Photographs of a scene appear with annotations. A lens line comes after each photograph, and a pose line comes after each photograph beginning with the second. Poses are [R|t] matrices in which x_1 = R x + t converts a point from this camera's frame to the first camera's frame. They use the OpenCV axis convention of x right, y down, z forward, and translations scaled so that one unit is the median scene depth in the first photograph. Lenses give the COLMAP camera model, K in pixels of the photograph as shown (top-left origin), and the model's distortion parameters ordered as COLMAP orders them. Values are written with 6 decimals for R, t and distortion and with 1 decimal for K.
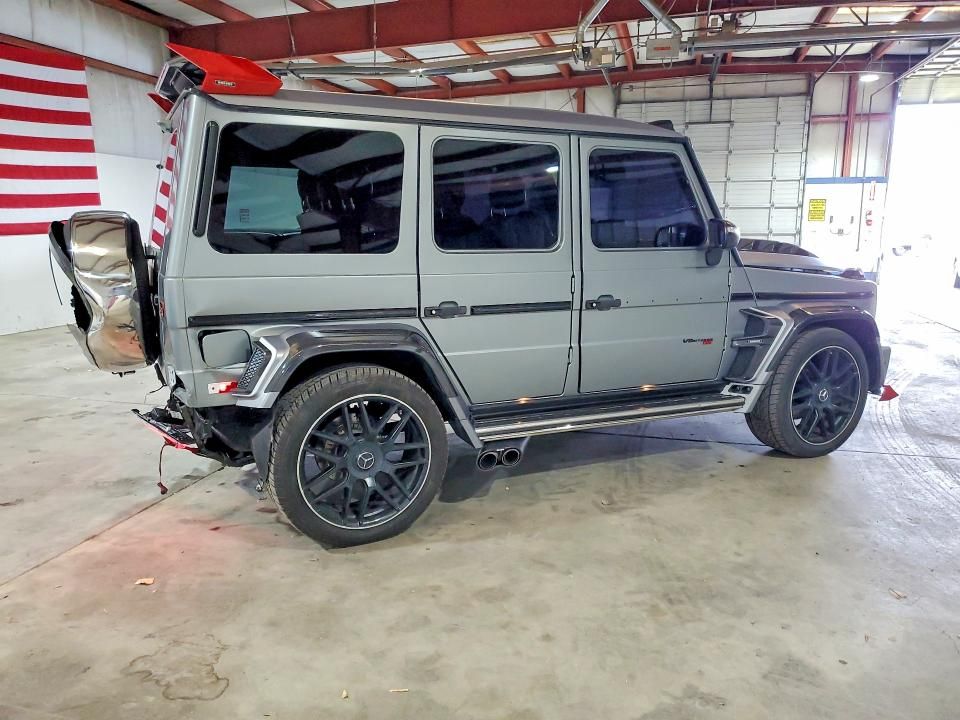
lens RADIAL K [[737.4, 0, 480.0], [0, 737.4, 360.0], [0, 0, 1]] dist [0.007562, 0.003179]
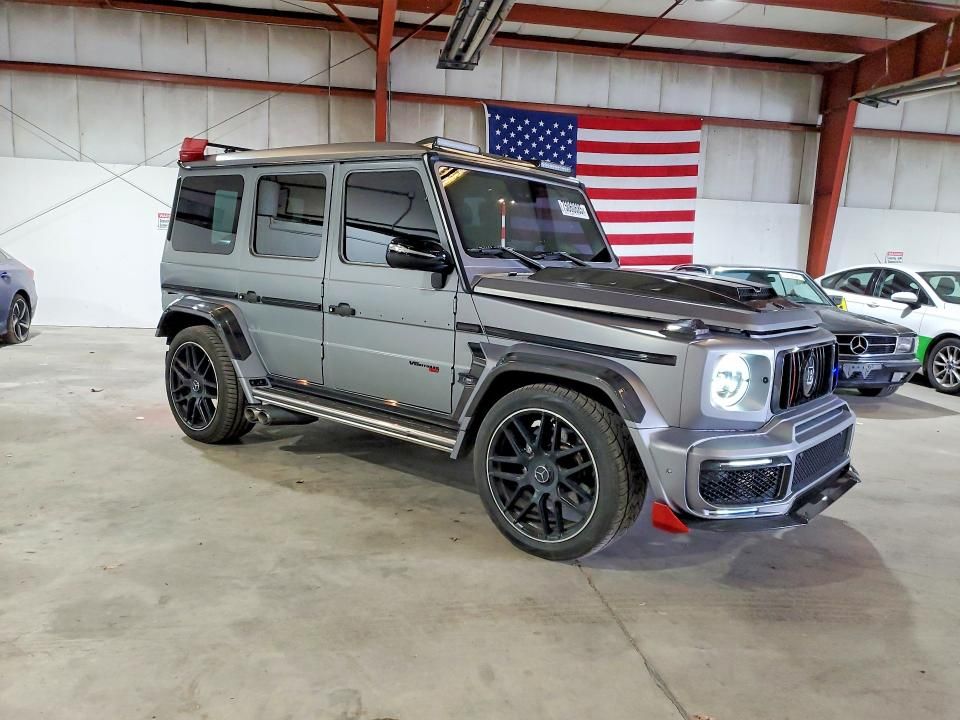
lens RADIAL K [[756.7, 0, 480.0], [0, 756.7, 360.0], [0, 0, 1]] dist [0.014269, 0.008040]
pose [[0.427243, 0.146864, -0.892129, 0.764334], [-0.210369, 0.975786, 0.059889, -0.068871], [0.879323, 0.162089, 0.447793, 0.406712]]
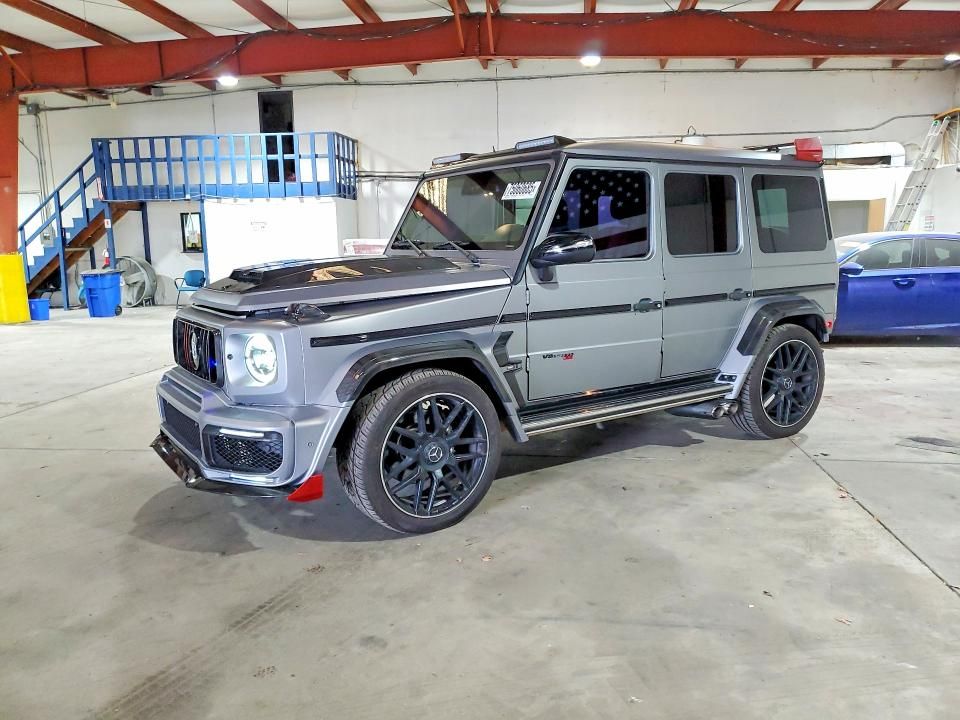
lens RADIAL K [[756.7, 0, 480.0], [0, 756.7, 360.0], [0, 0, 1]] dist [0.014269, 0.008040]
pose [[0.982373, -0.039817, 0.182643, -0.290715], [0.045392, 0.998619, -0.026441, 0.027689], [-0.181338, 0.034266, 0.982824, -0.138851]]
